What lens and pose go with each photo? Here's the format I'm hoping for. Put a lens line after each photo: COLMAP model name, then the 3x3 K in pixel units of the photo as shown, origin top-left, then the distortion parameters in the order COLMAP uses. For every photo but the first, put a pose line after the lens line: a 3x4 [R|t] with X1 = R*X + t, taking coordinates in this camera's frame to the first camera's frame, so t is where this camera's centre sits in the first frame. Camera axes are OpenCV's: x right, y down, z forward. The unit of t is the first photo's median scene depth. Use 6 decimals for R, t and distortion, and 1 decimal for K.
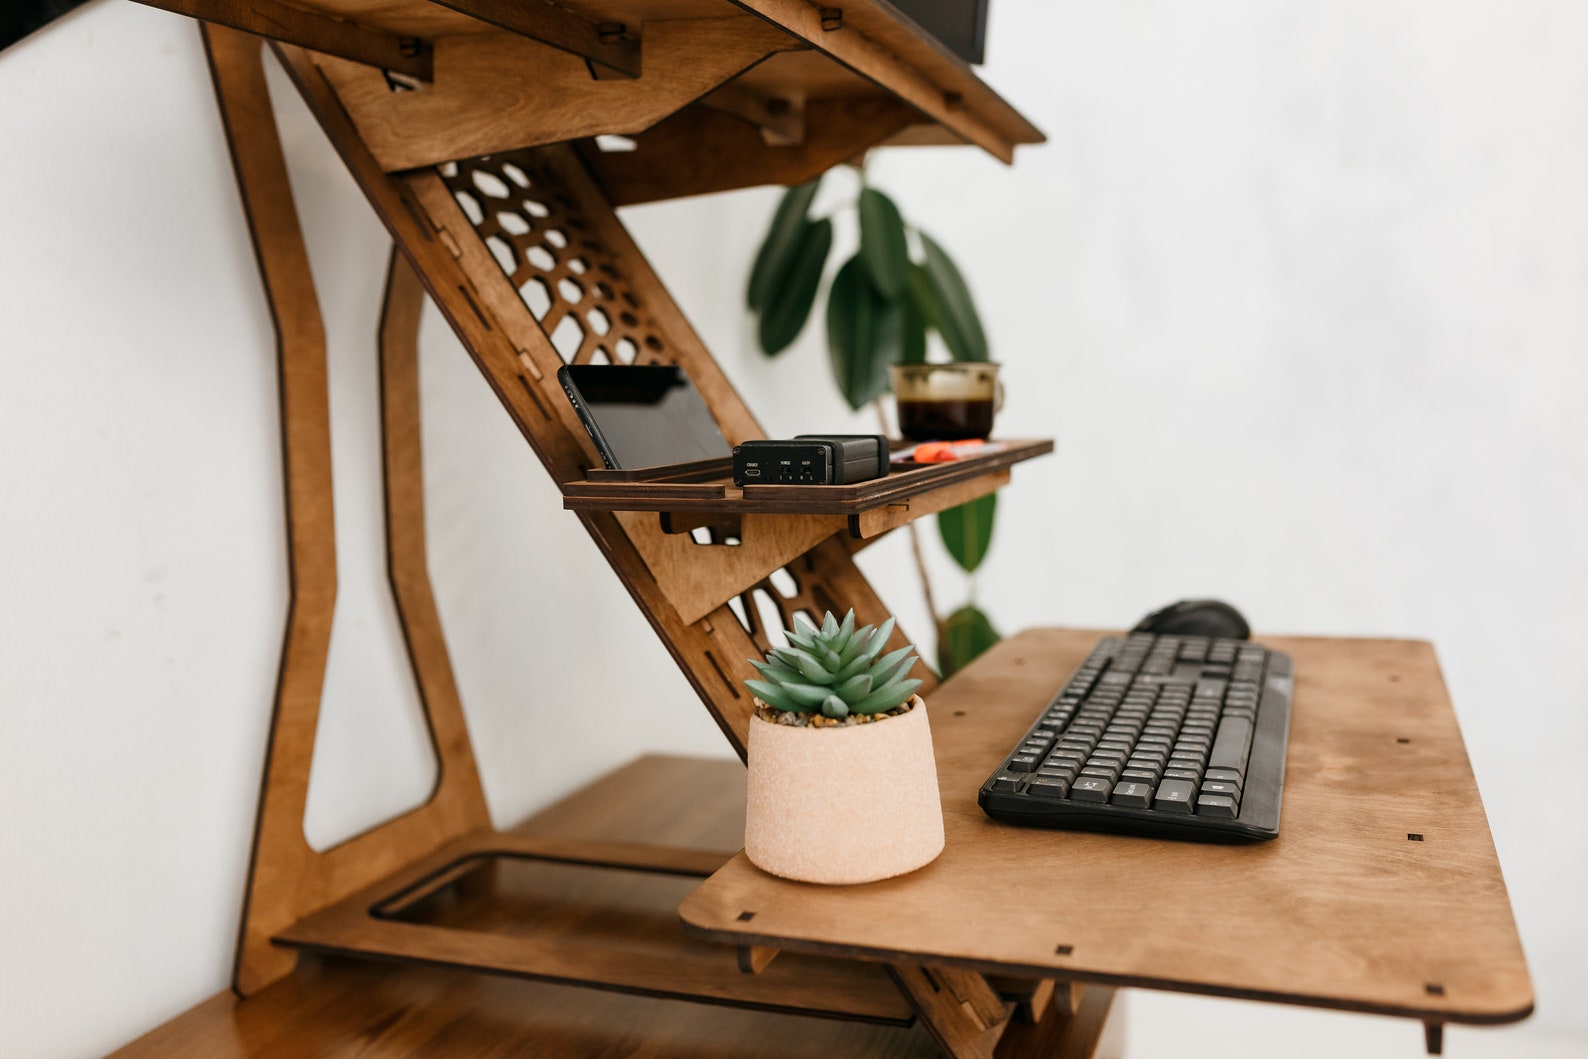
lens RADIAL K [[1618.7, 0, 815.2], [0, 1618.7, 513.5], [0, 0, 1]] dist [0.026718, 0.000000]
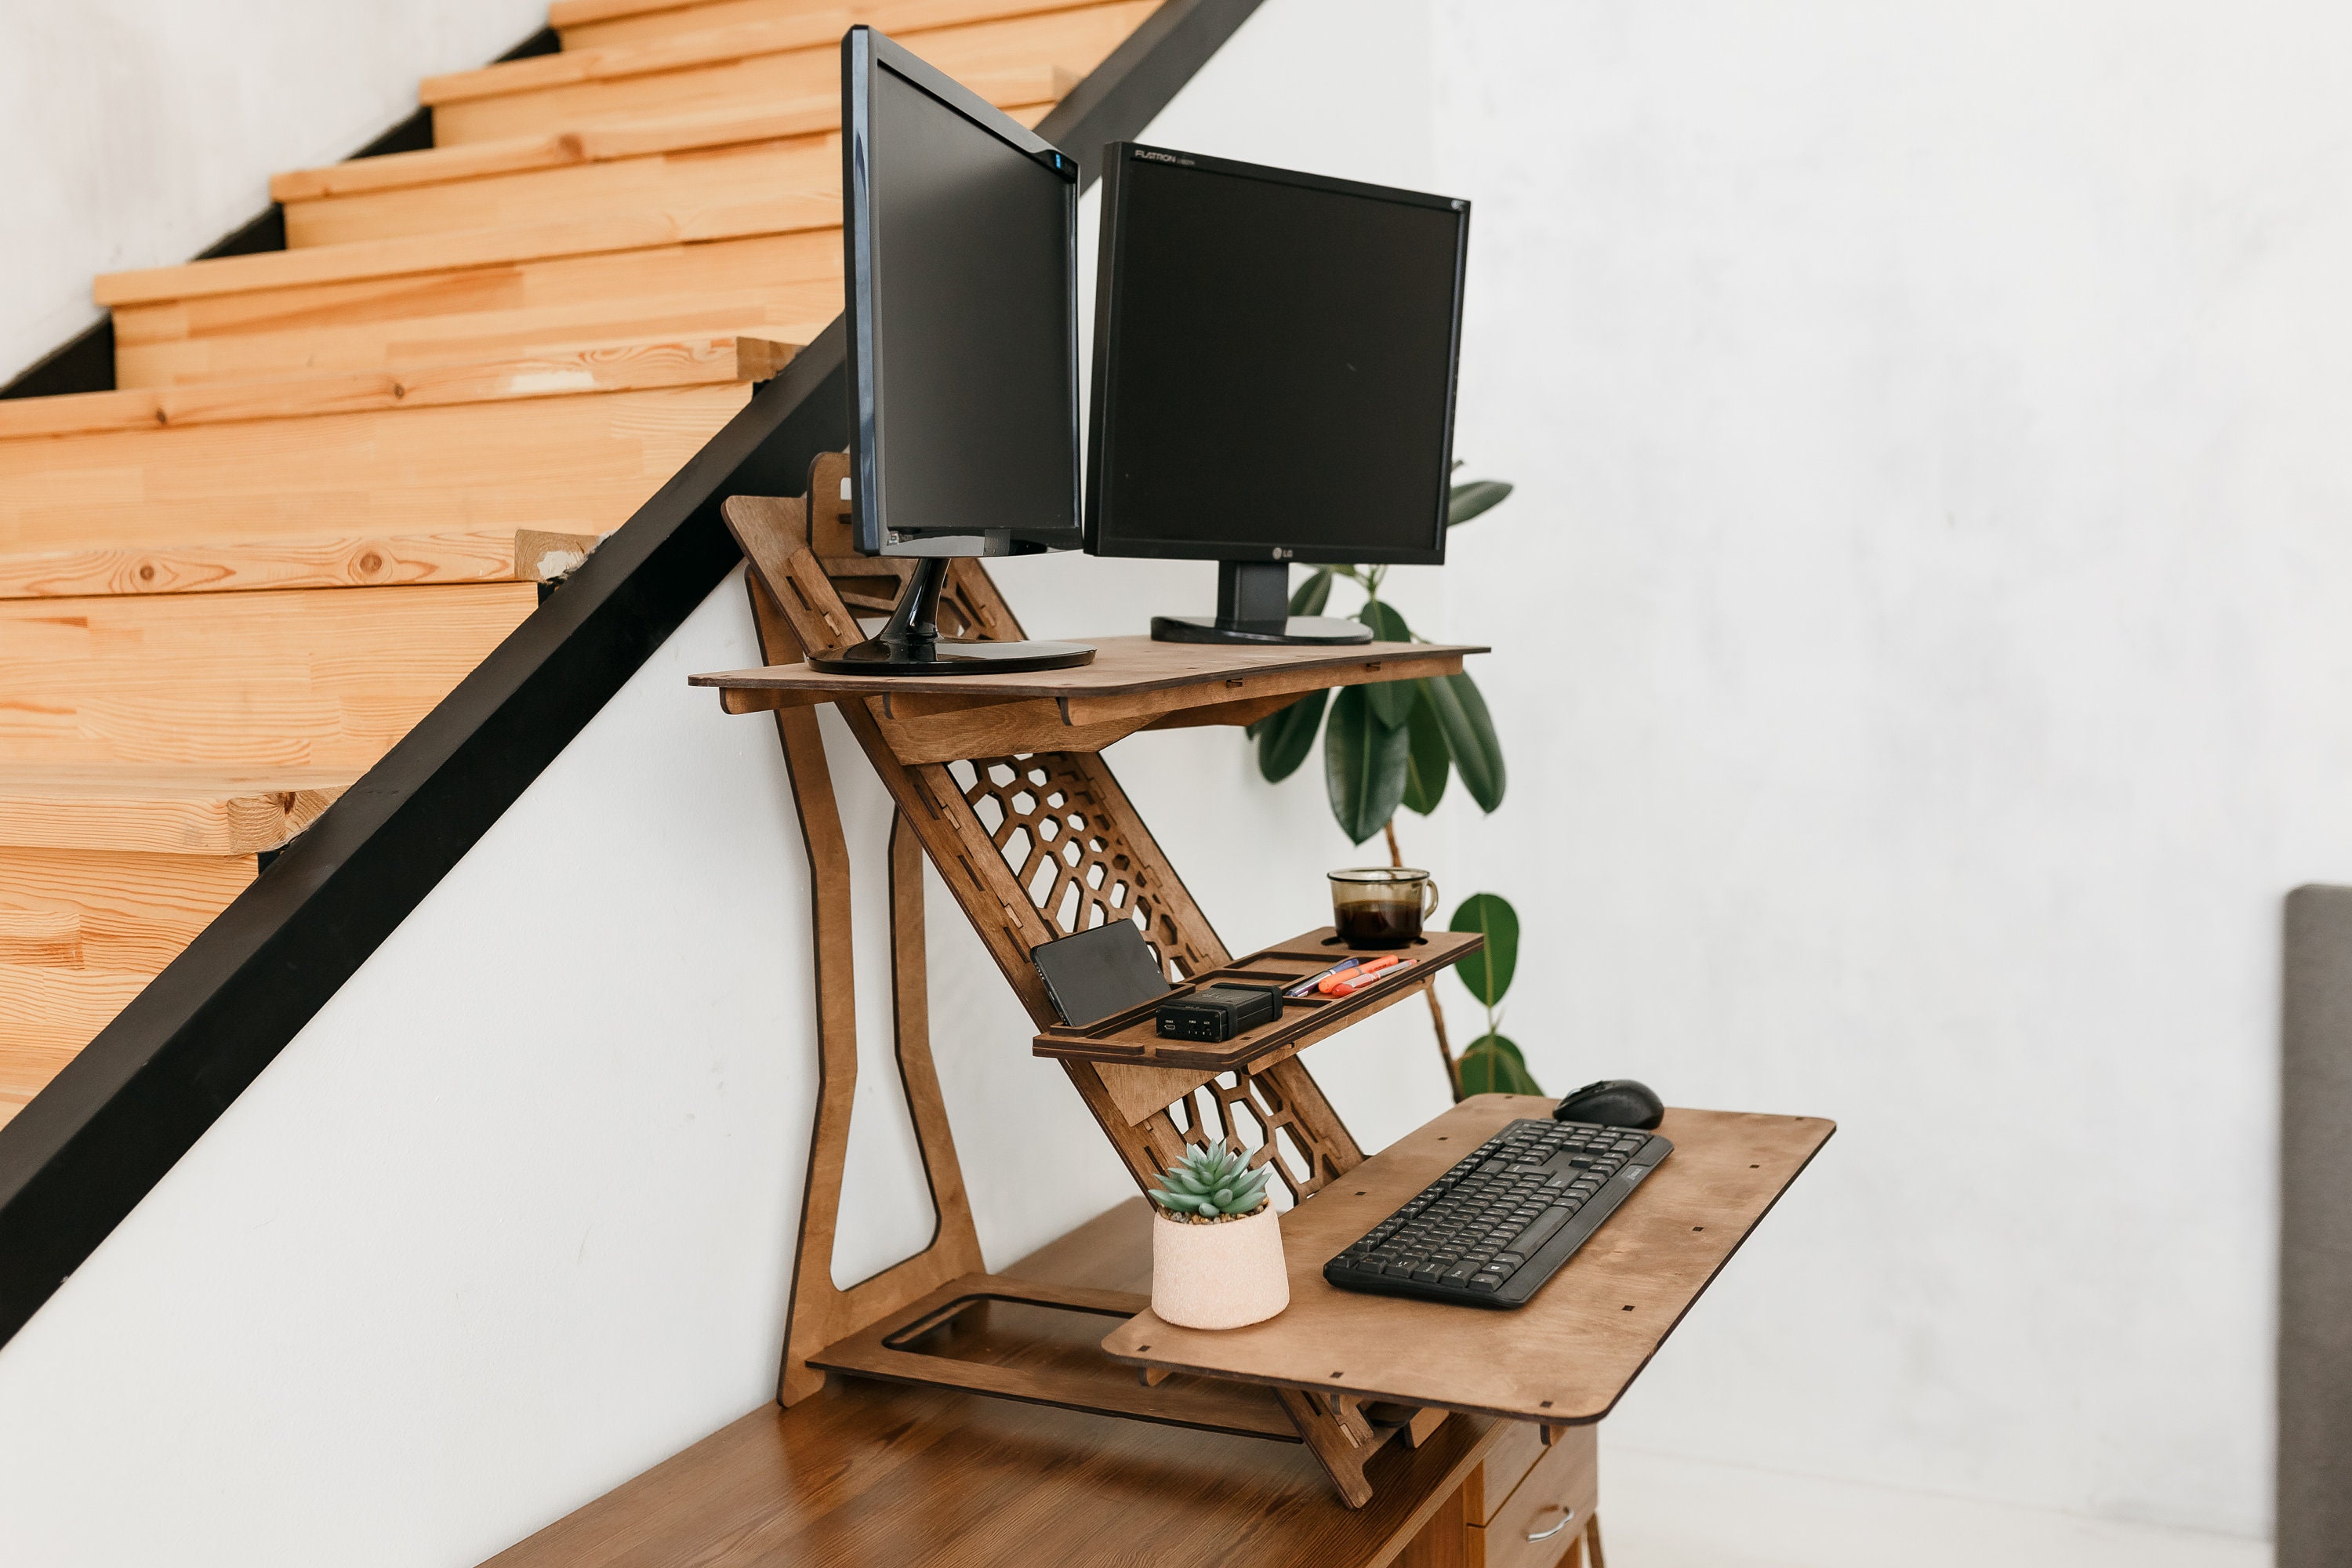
lens RADIAL K [[2238.5, 0, 1174.4], [0, 2238.5, 815.9], [0, 0, 1]] dist [0.045157, 0.000000]
pose [[0.993547, 0.002342, -0.113394, 0.138359], [-0.002468, 0.999996, -0.000967, -0.155609], [0.113391, 0.001241, 0.993550, -0.679354]]
